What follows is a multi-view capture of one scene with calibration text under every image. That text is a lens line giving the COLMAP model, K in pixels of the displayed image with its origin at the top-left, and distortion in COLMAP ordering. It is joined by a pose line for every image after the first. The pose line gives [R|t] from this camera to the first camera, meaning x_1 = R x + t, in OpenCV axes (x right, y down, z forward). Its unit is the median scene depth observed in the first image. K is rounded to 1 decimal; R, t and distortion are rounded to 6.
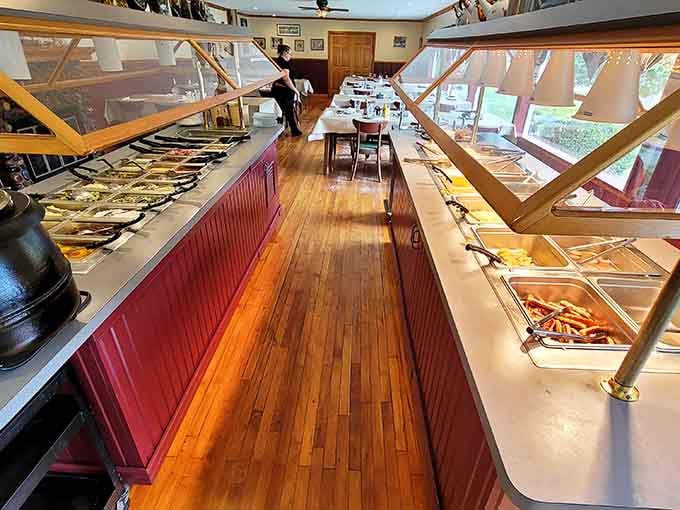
lens RADIAL K [[368.3, 0, 341.5], [0, 368.3, 255.0], [0, 0, 1]] dist [-0.001096, -0.000616]
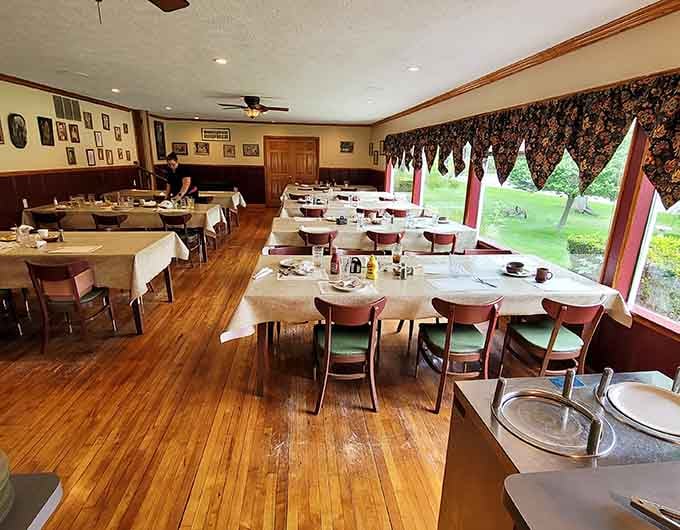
lens RADIAL K [[378.2, 0, 338.5], [0, 378.2, 265.1], [0, 0, 1]] dist [-0.008541, -0.000192]
pose [[0.988658, -0.043868, 0.143632, -0.003325], [0.074100, 0.974355, -0.212463, -0.128153], [-0.130628, 0.220697, 0.966555, 0.216252]]
